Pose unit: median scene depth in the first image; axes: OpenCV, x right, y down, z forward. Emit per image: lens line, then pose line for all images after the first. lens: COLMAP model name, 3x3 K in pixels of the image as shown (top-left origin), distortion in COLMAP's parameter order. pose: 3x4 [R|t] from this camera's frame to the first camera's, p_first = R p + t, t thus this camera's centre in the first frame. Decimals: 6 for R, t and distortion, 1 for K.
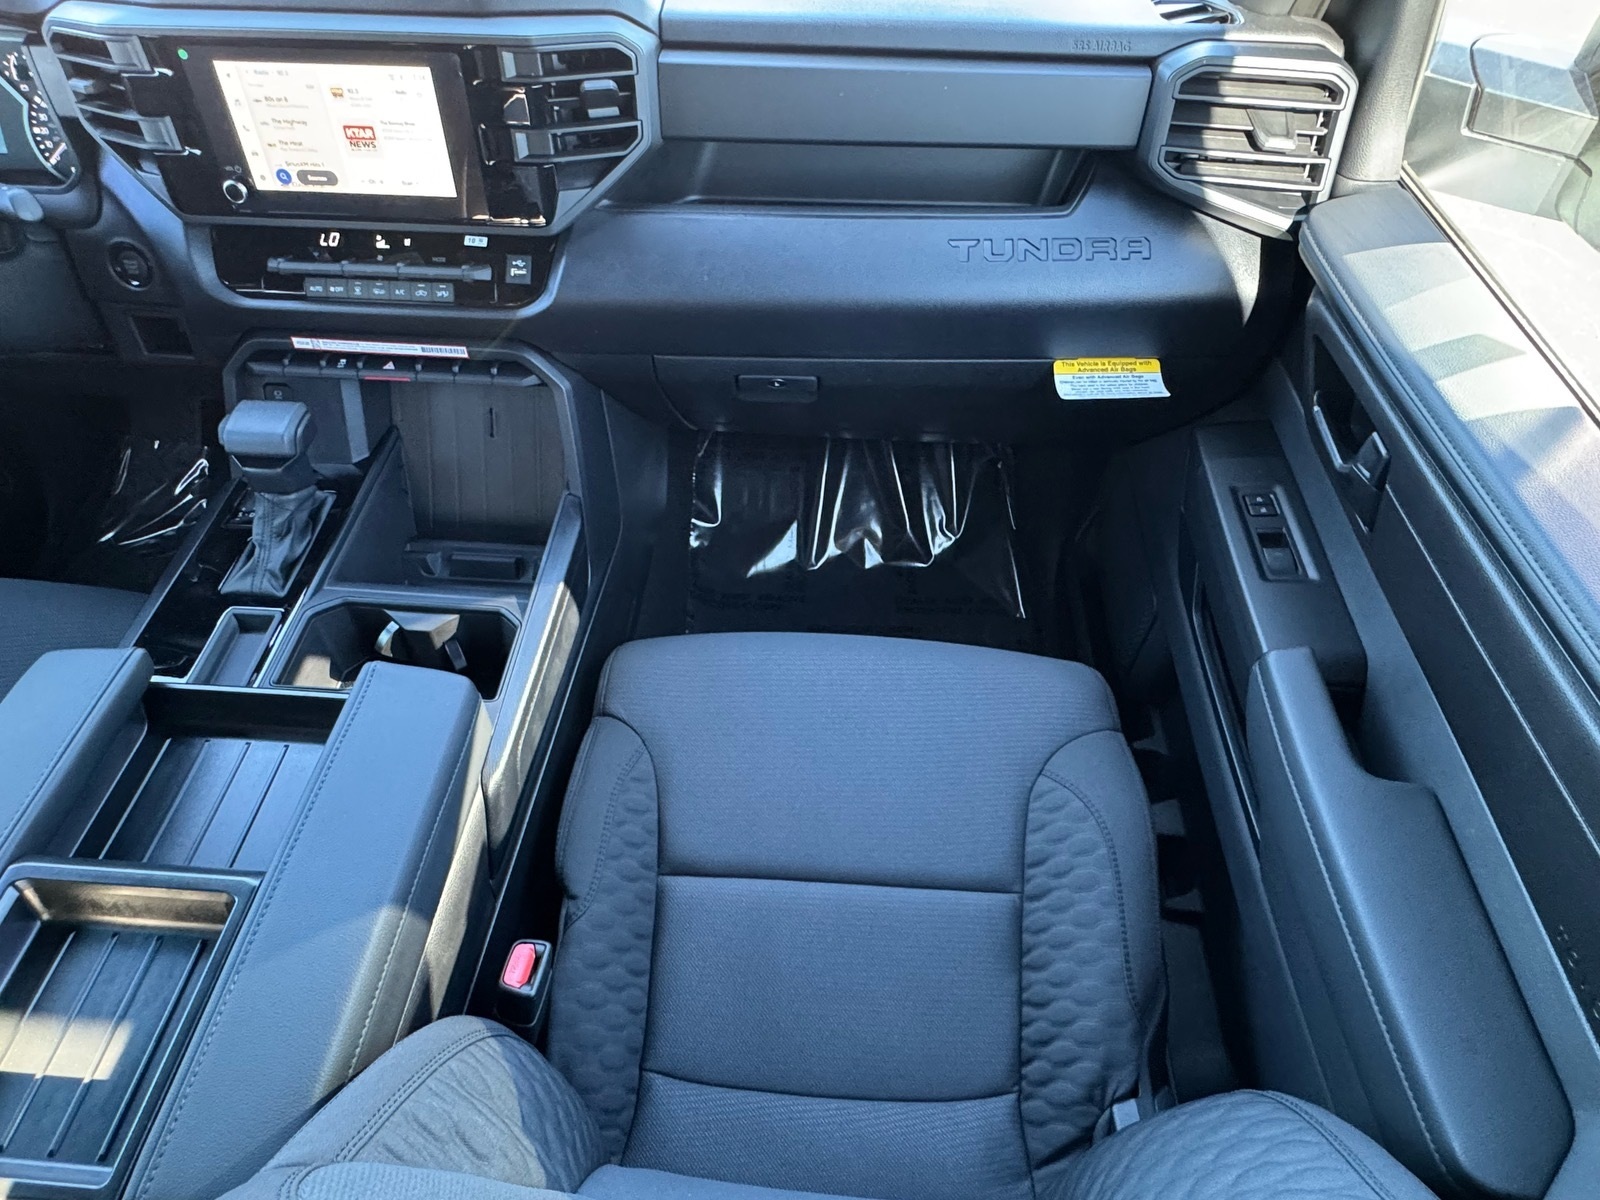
lens RADIAL K [[982.6, 0, 793.0], [0, 982.6, 604.1], [0, 0, 1]] dist [-0.004900, 0.001077]
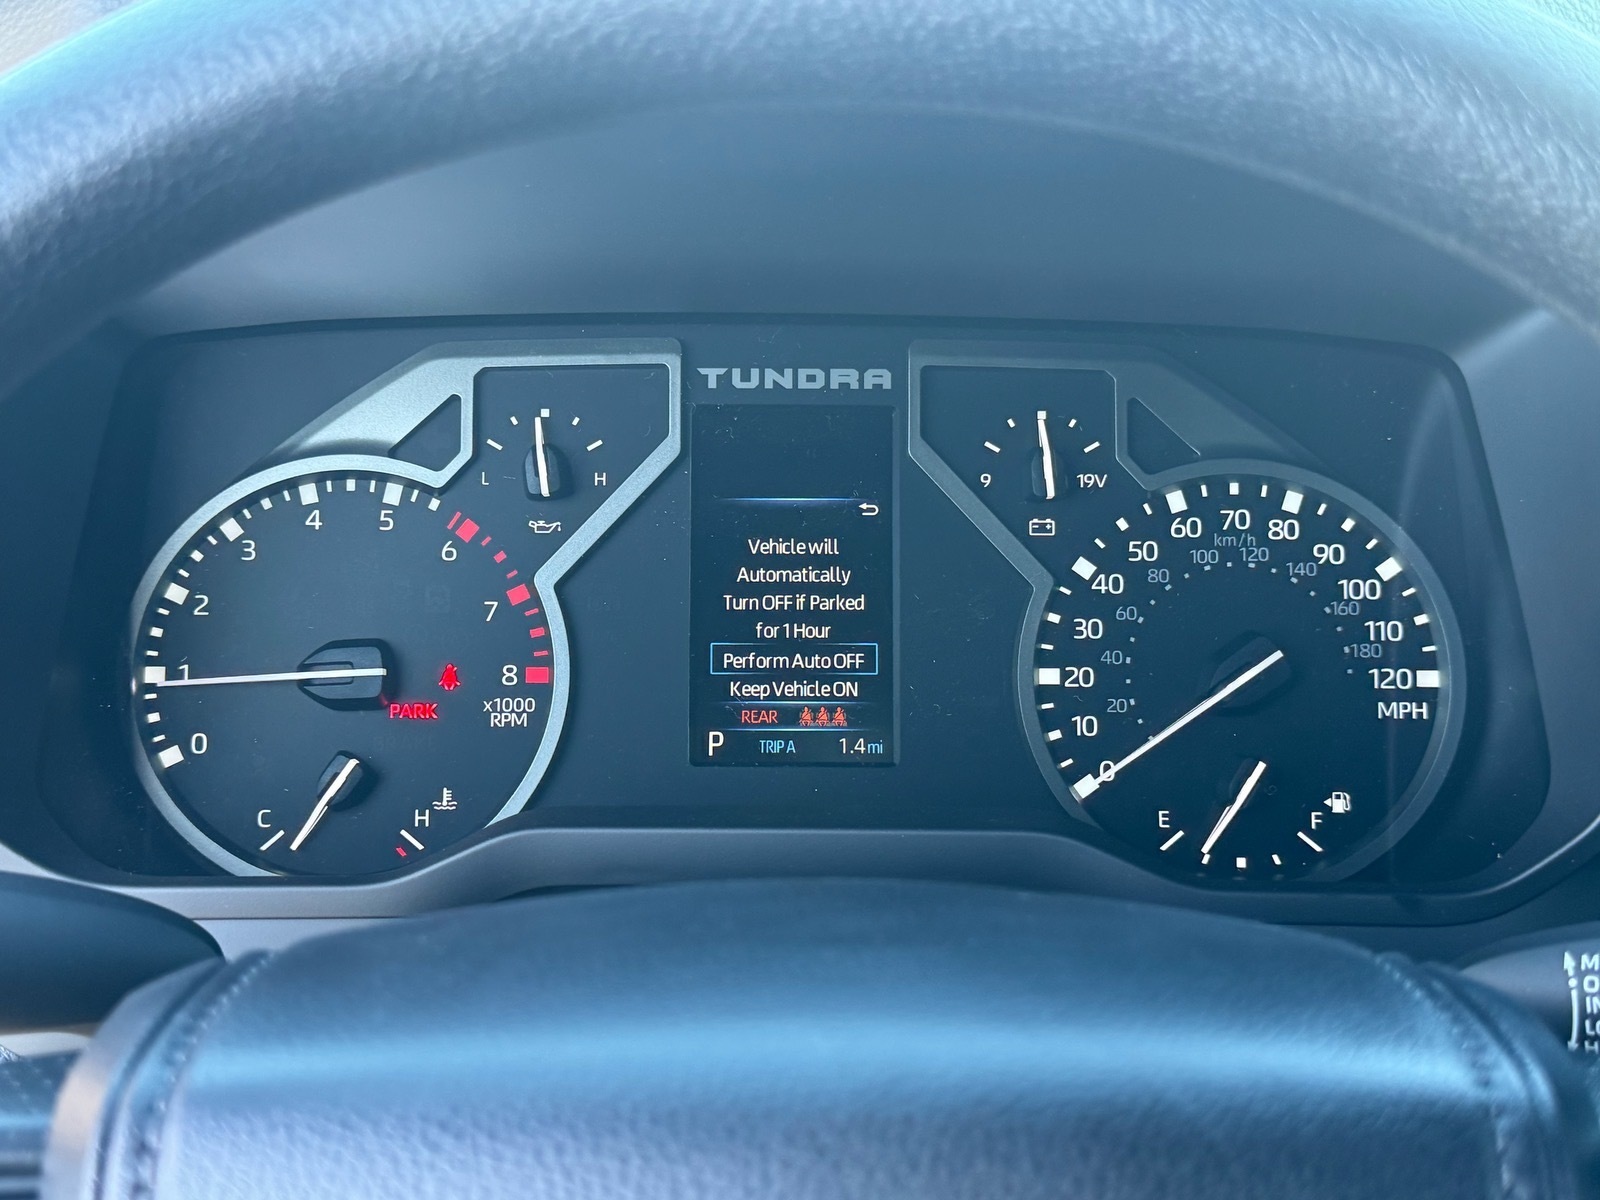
lens RADIAL K [[2071.5, 0, 795.5], [0, 2071.5, 595.3], [0, 0, 1]] dist [0.133959, 0.000000]
pose [[0.997266, -0.021354, 0.070749, -0.993860], [0.053270, 0.871262, -0.487918, -0.277639], [-0.051222, 0.490353, 0.870018, 0.599394]]
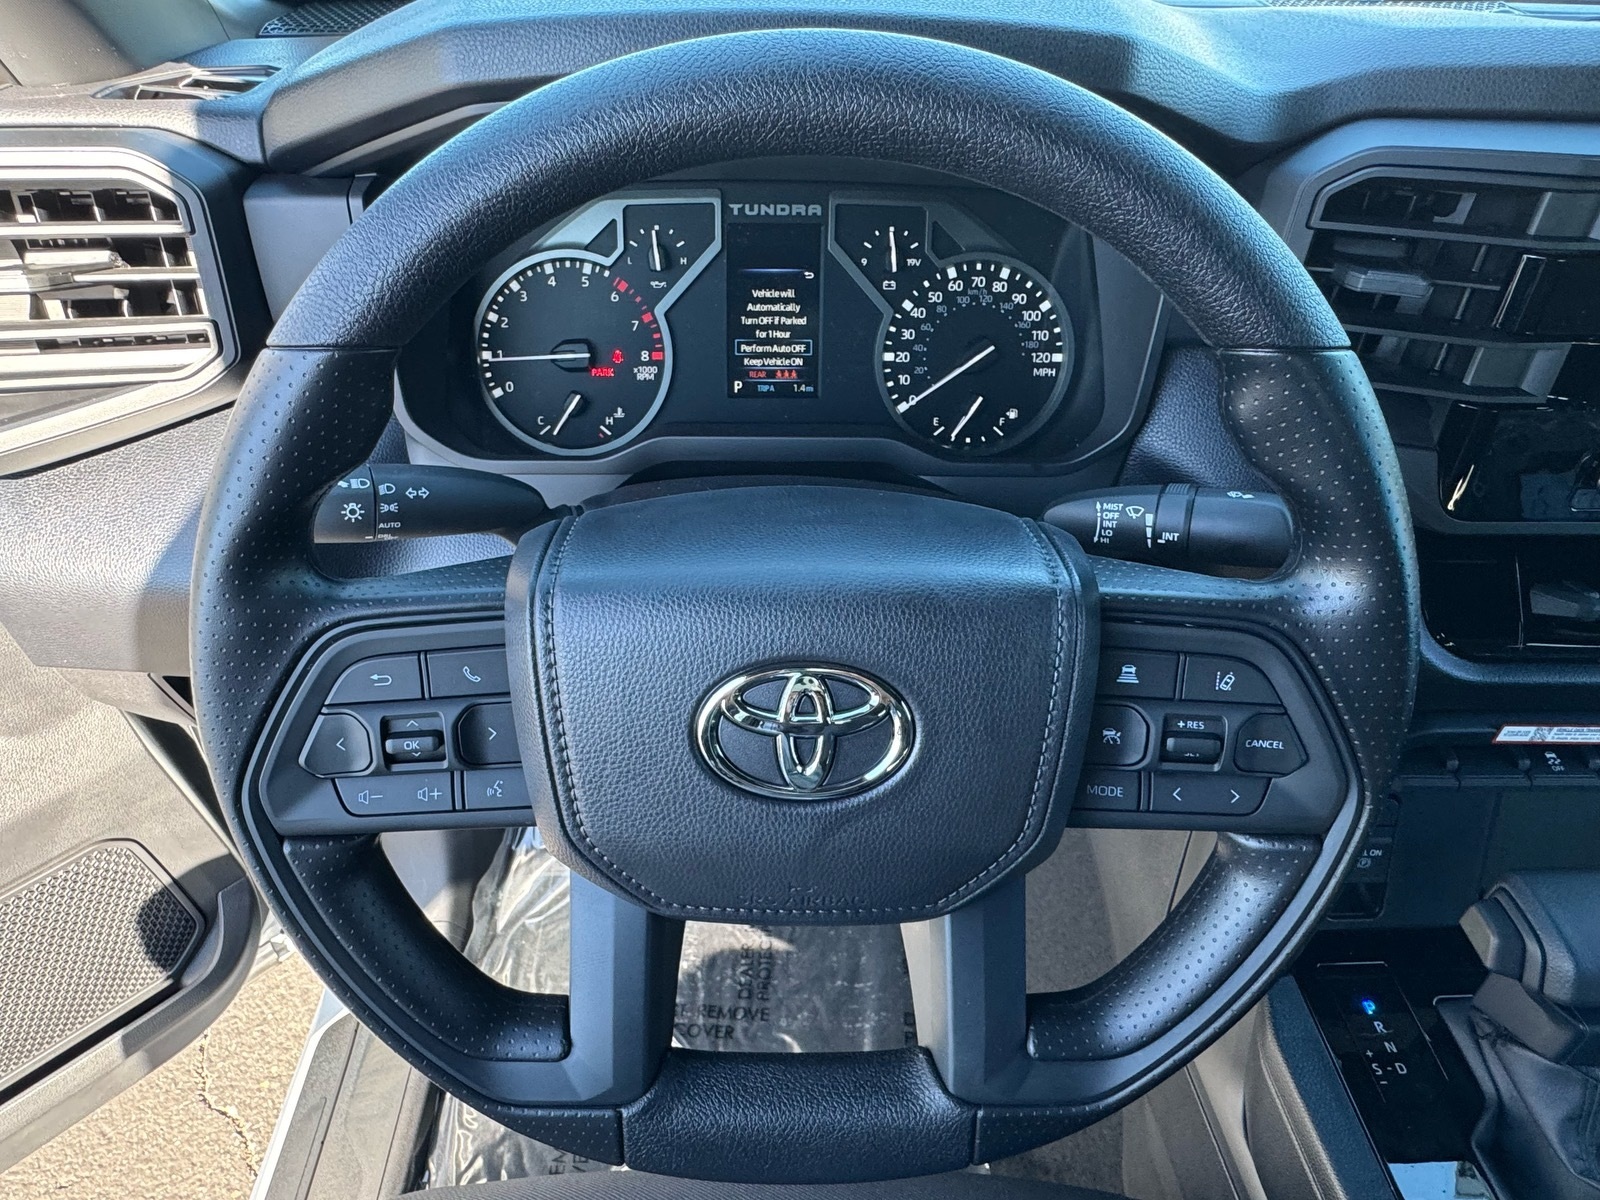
lens RADIAL K [[982.6, 0, 756.9], [0, 982.6, 609.4], [0, 0, 1]] dist [-0.004900, 0.001077]
pose [[0.996812, -0.045605, 0.065467, -1.011654], [0.054525, 0.988412, -0.141664, -0.302419], [-0.058247, 0.144782, 0.987748, 0.536686]]
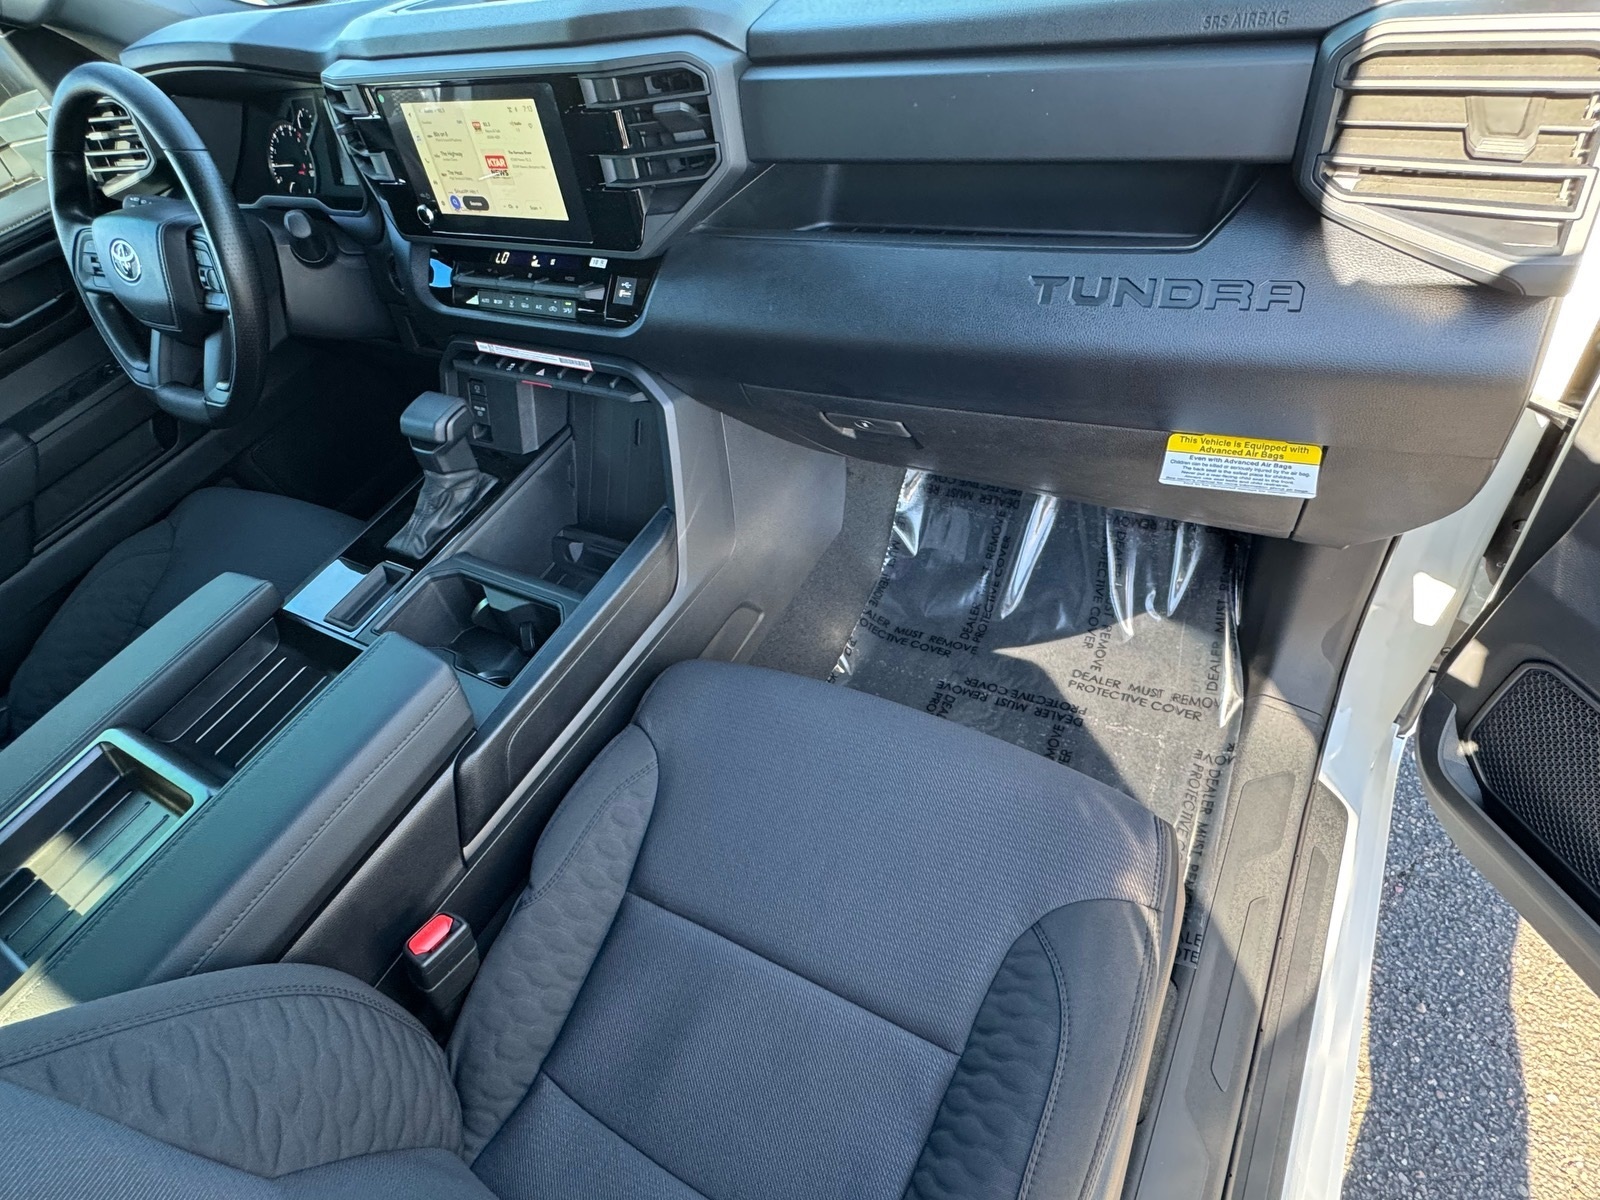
lens RADIAL K [[867.1, 0, 784.9], [0, 867.1, 607.3], [0, 0, 1]] dist [-0.006732, 0.002803]
pose [[0.883046, 0.196140, -0.426332, 0.341777], [-0.186260, 0.980333, 0.065224, -0.104396], [0.430740, 0.021813, 0.902212, 0.251437]]
